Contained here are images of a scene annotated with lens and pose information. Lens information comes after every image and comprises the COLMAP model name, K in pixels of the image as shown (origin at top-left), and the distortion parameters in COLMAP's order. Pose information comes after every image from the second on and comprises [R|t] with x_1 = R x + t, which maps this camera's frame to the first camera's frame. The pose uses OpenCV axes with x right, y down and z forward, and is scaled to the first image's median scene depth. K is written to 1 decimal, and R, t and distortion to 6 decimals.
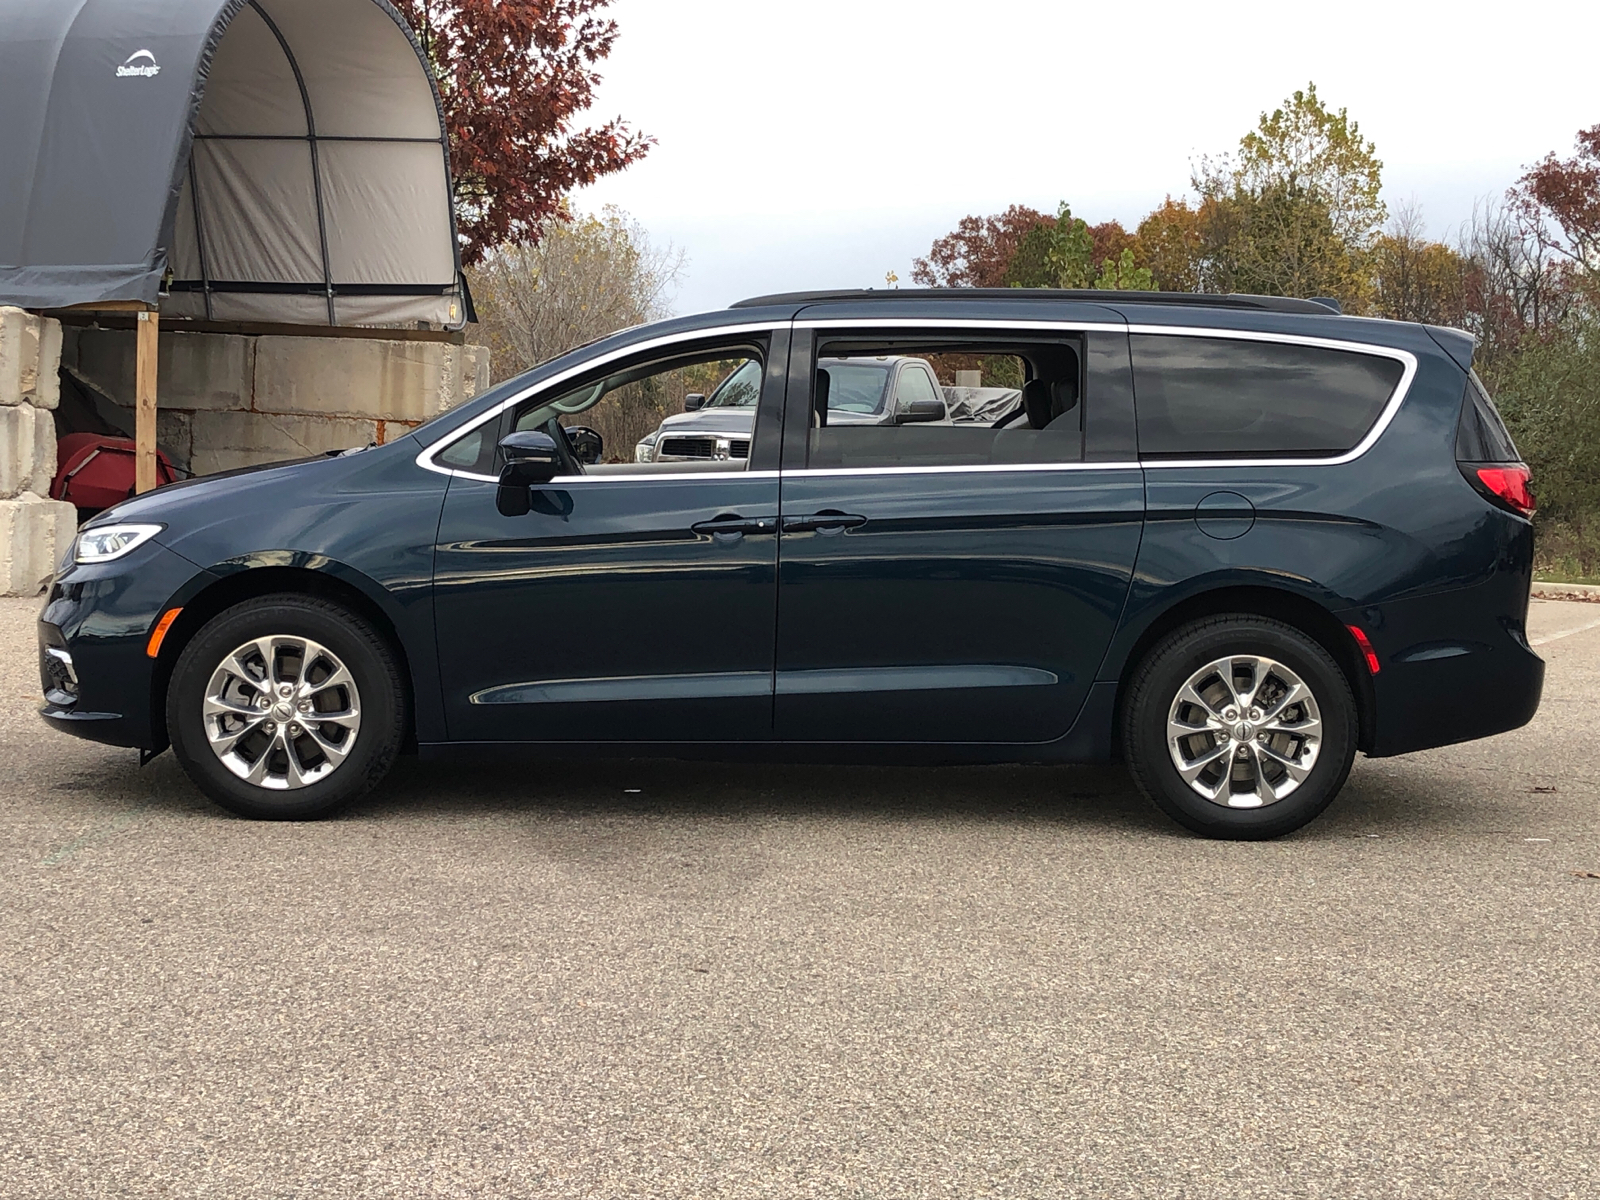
lens RADIAL K [[2499.8, 0, 800.0], [0, 2499.8, 600.0], [0, 0, 1]] dist [0.020660, 0.036927]
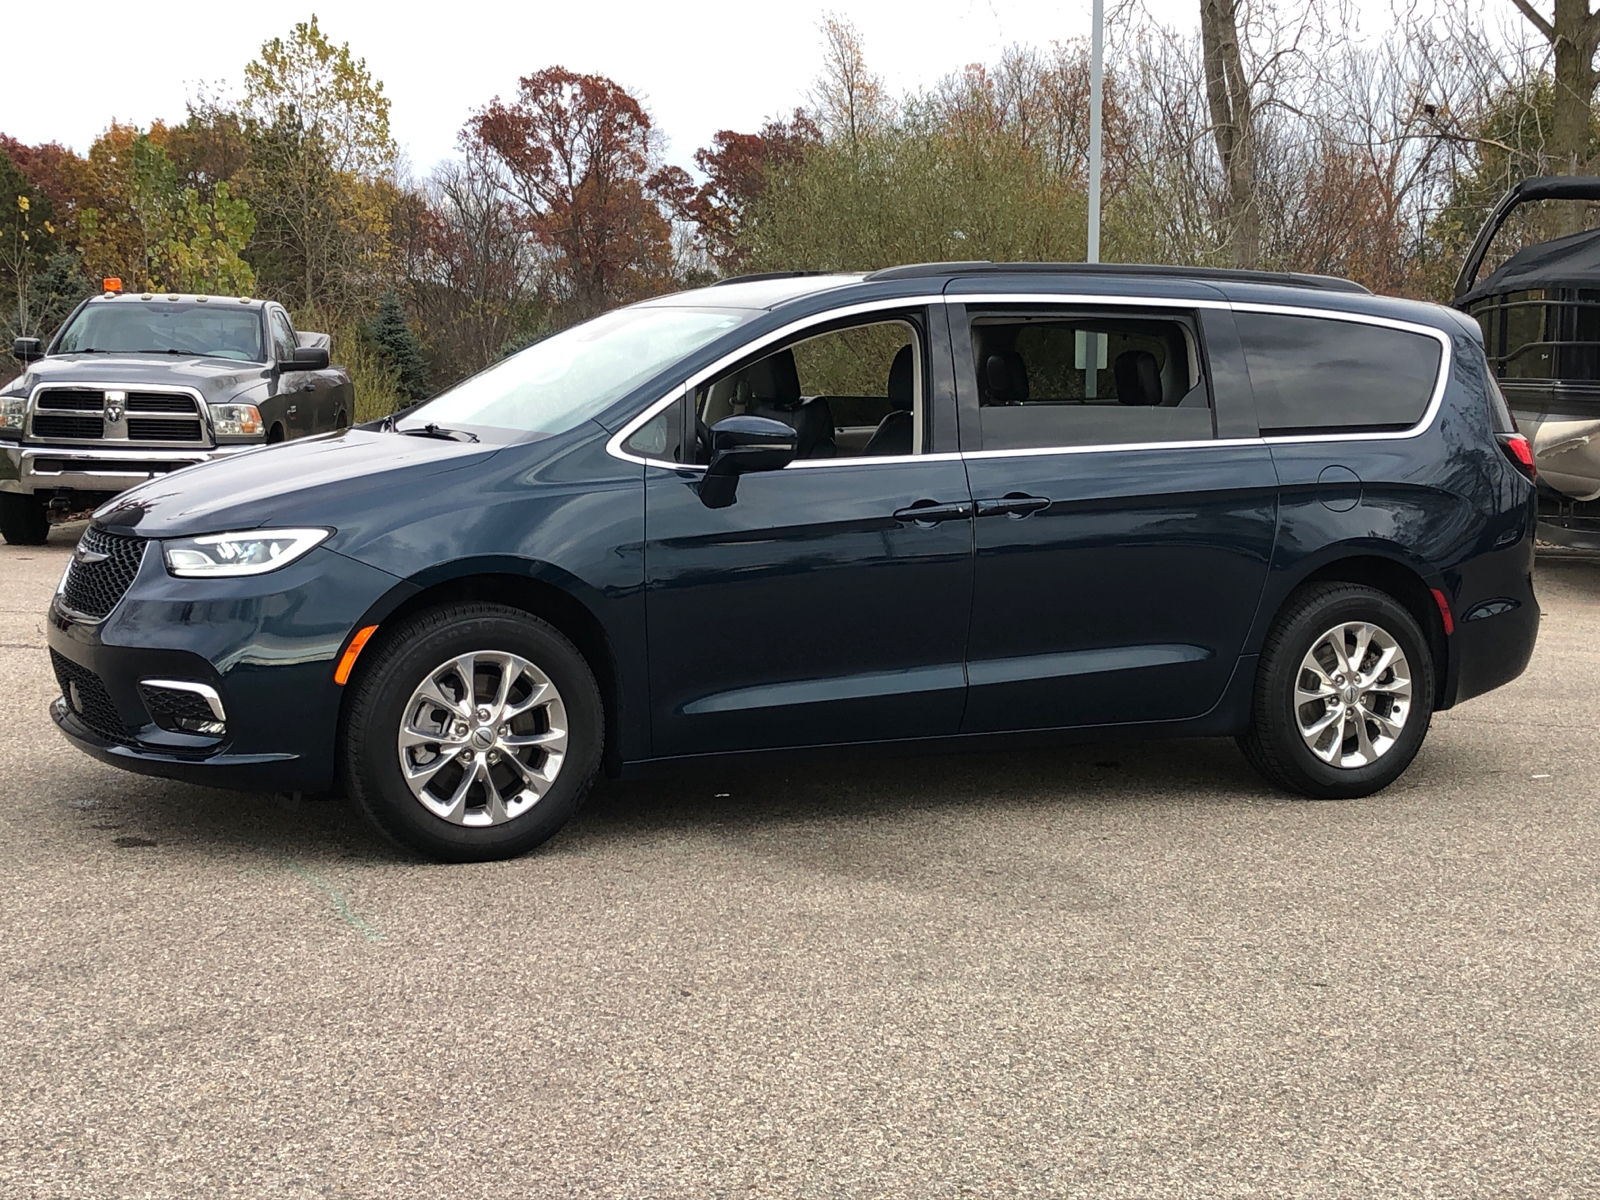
lens RADIAL K [[2442.6, 0, 800.4], [0, 2442.6, 665.2], [0, 0, 1]] dist [-0.011258, 0.762394]
pose [[0.899055, -0.054660, 0.434411, -0.473737], [0.030066, 0.997542, 0.063291, -0.031548], [-0.436803, -0.043841, 0.898488, 0.180188]]
